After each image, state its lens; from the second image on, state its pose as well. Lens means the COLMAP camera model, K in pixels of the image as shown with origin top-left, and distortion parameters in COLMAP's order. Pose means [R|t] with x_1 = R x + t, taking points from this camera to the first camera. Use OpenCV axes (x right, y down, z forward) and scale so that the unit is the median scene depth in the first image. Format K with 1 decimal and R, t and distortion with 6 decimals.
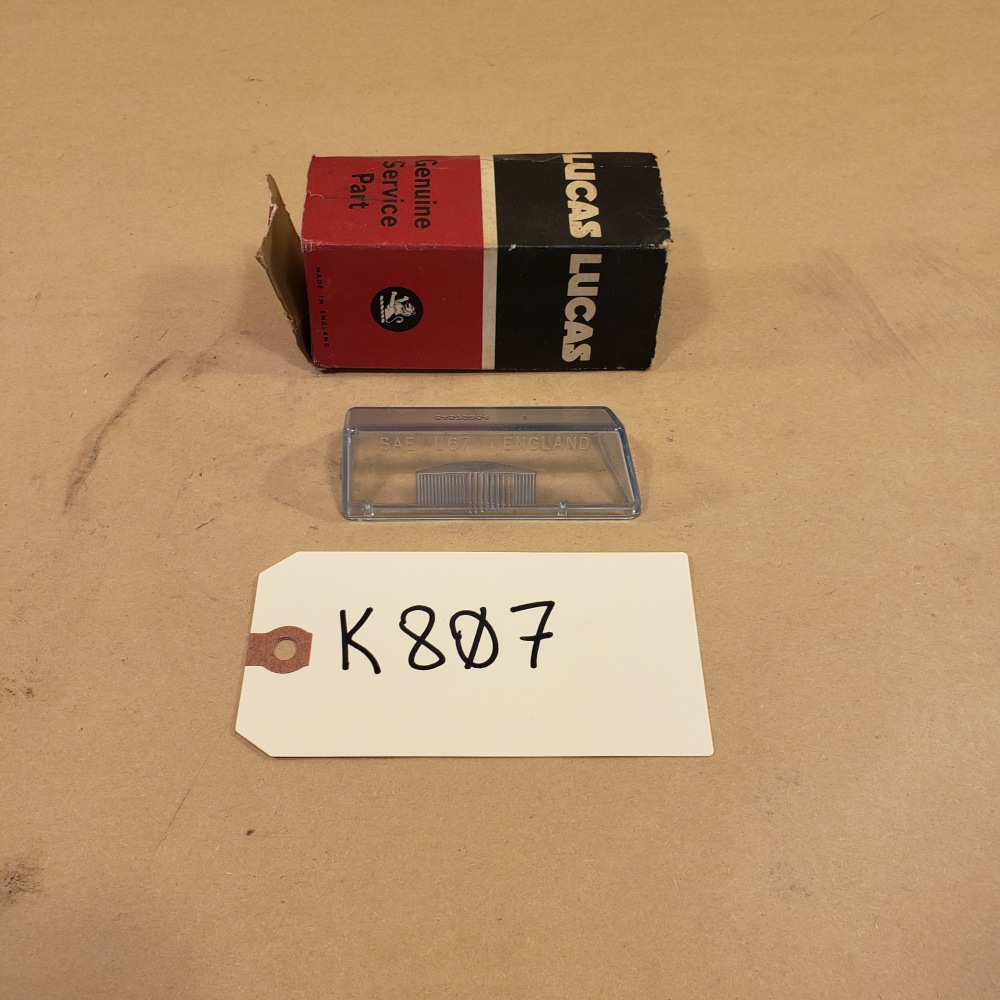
lens RADIAL K [[1059.5, 0, 495.1], [0, 1059.5, 536.1], [0, 0, 1]] dist [0.035417, -0.030984]
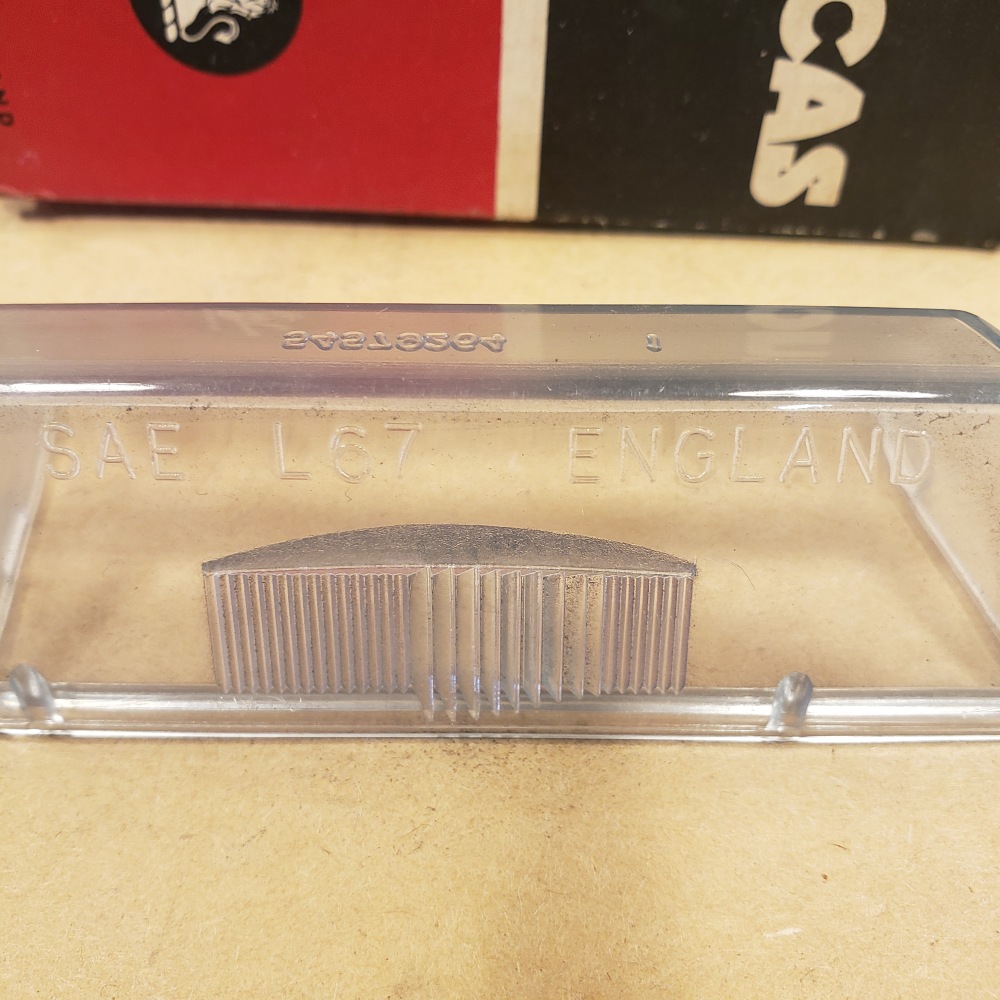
lens RADIAL K [[1141.7, 0, 514.1], [0, 1141.7, 498.1], [0, 0, 1]] dist [-0.073223, -0.001808]
pose [[0.998648, 0.046767, -0.022716, 0.004858], [-0.047315, 0.998586, -0.024243, -0.068274], [0.021550, 0.025285, 0.999448, 0.692886]]
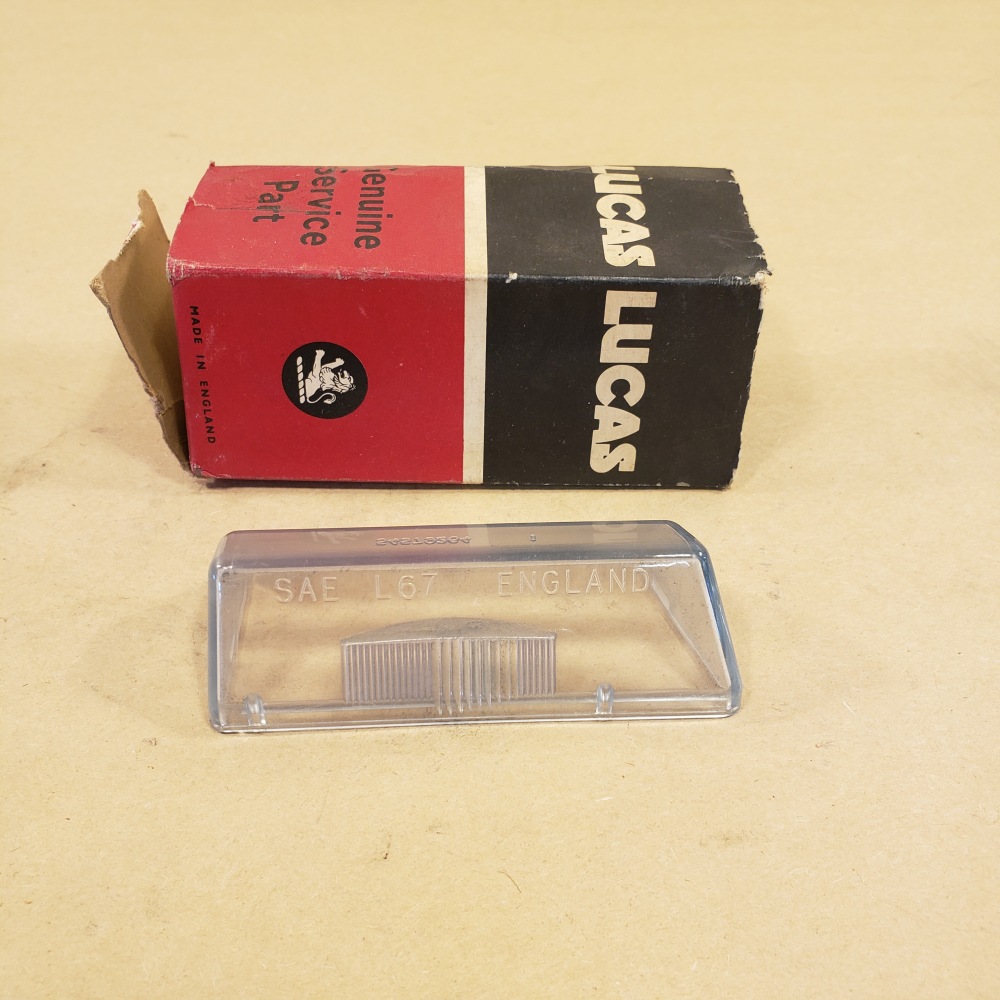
lens RADIAL K [[1063.2, 0, 505.2], [0, 1063.2, 511.0], [0, 0, 1]] dist [0.126727, -0.453788]
pose [[0.999933, 0.011328, 0.002435, 0.012032], [-0.010533, 0.976247, -0.216404, -0.005664], [-0.004829, 0.216363, 0.976301, 0.407245]]
